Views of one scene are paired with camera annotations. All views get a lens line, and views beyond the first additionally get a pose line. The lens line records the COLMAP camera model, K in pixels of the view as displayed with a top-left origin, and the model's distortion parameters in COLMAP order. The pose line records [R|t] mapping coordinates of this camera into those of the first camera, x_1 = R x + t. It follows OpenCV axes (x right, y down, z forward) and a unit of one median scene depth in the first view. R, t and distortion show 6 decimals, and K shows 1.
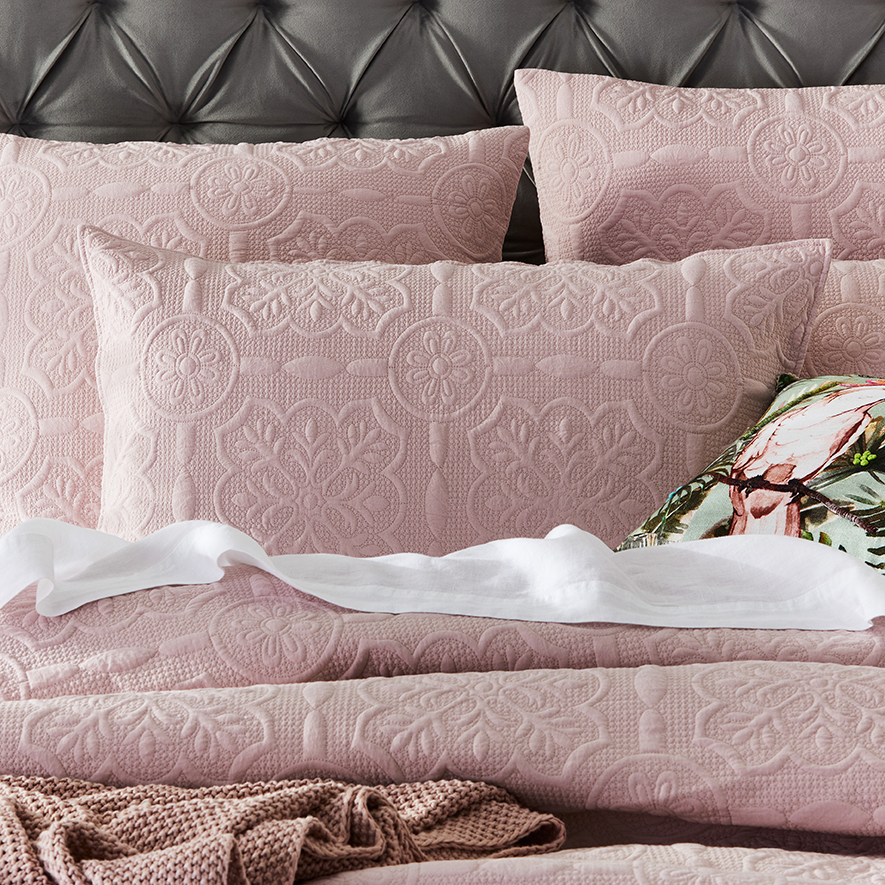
lens RADIAL K [[3965.8, 0, 442.5], [0, 3965.8, 442.5], [0, 0, 1]] dist [-0.171056, 2.687813]
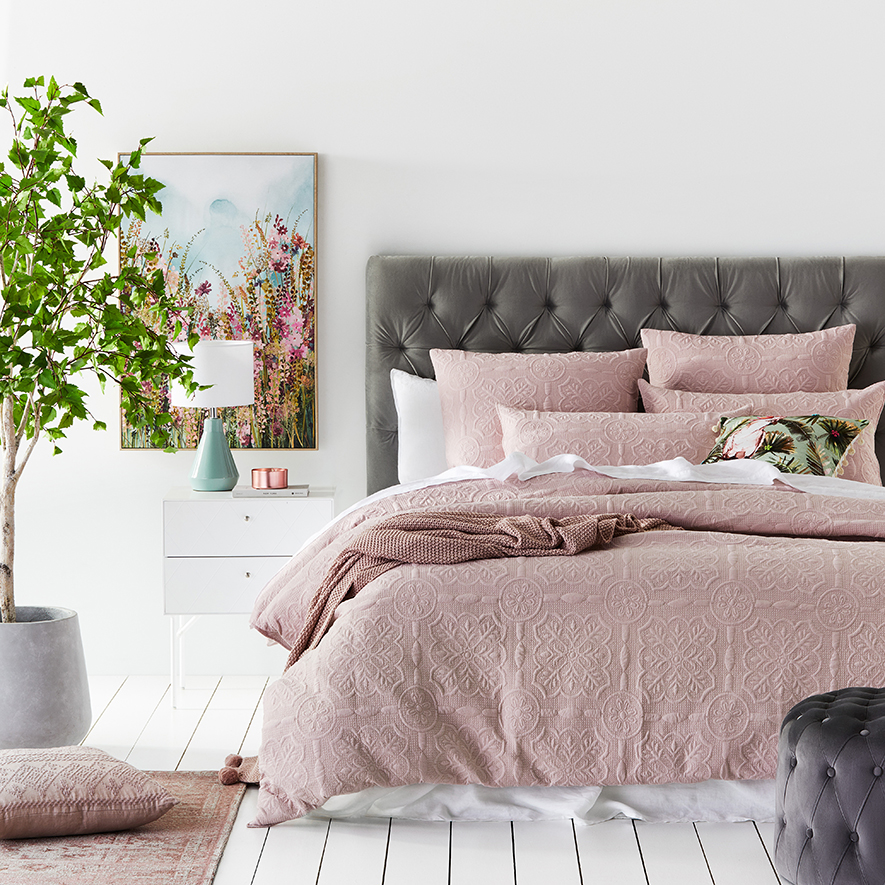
lens RADIAL K [[2964.7, 0, 442.5], [0, 2964.7, 442.5], [0, 0, 1]] dist [-0.127515, -0.416976]
pose [[0.999991, 0.003084, 0.002948, -0.174346], [-0.002818, 0.996265, -0.086308, 0.226366], [-0.003203, 0.086299, 0.996264, -1.455163]]
